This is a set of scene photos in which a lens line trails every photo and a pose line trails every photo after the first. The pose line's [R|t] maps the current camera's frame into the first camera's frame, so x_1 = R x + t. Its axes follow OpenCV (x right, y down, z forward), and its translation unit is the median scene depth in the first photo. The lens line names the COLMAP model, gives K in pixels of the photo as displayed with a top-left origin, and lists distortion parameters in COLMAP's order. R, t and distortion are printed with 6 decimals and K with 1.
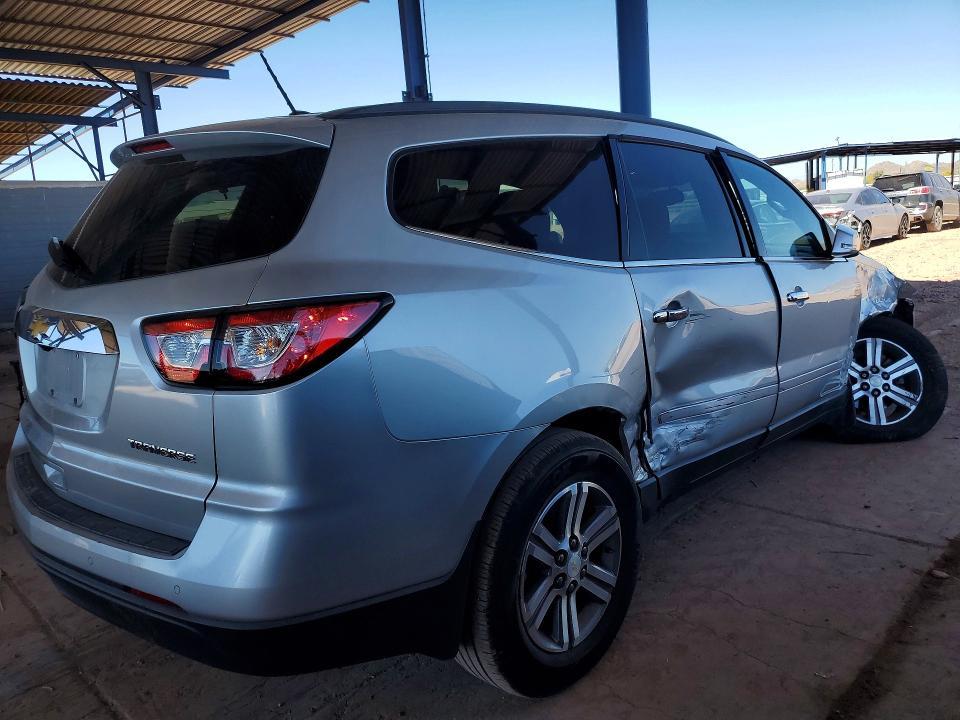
lens RADIAL K [[784.8, 0, 480.0], [0, 784.8, 360.0], [0, 0, 1]] dist [-0.006932, -0.007634]
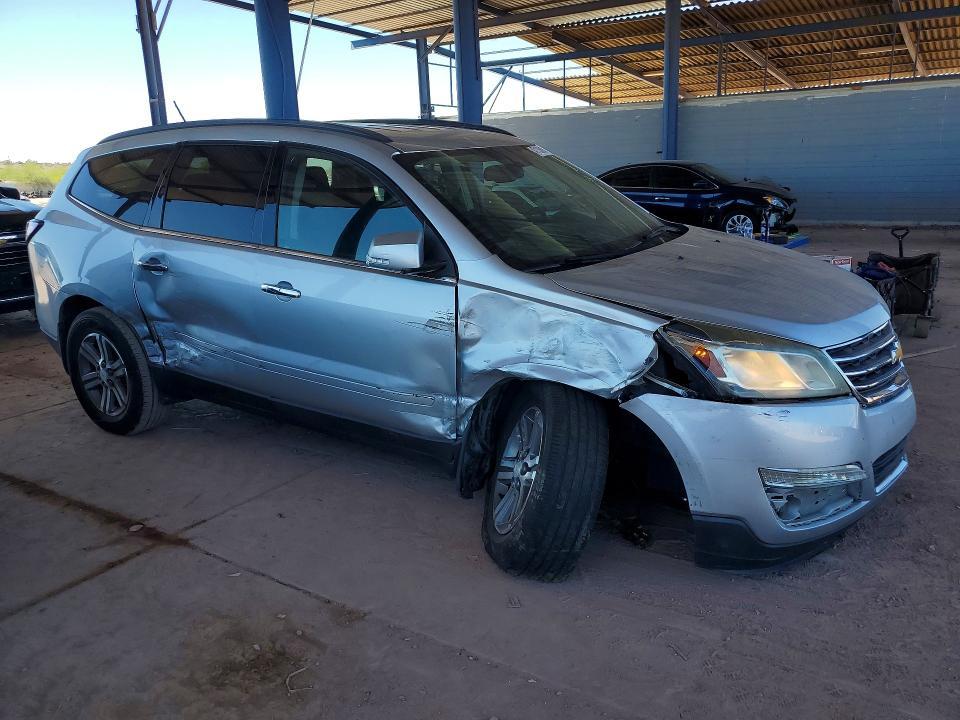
lens RADIAL K [[784.8, 0, 480.0], [0, 784.8, 360.0], [0, 0, 1]] dist [-0.006932, -0.007634]
pose [[0.148064, 0.310875, -0.938847, 1.909785], [-0.151875, 0.945197, 0.289026, -0.444036], [0.977247, 0.099793, 0.187164, 1.407409]]
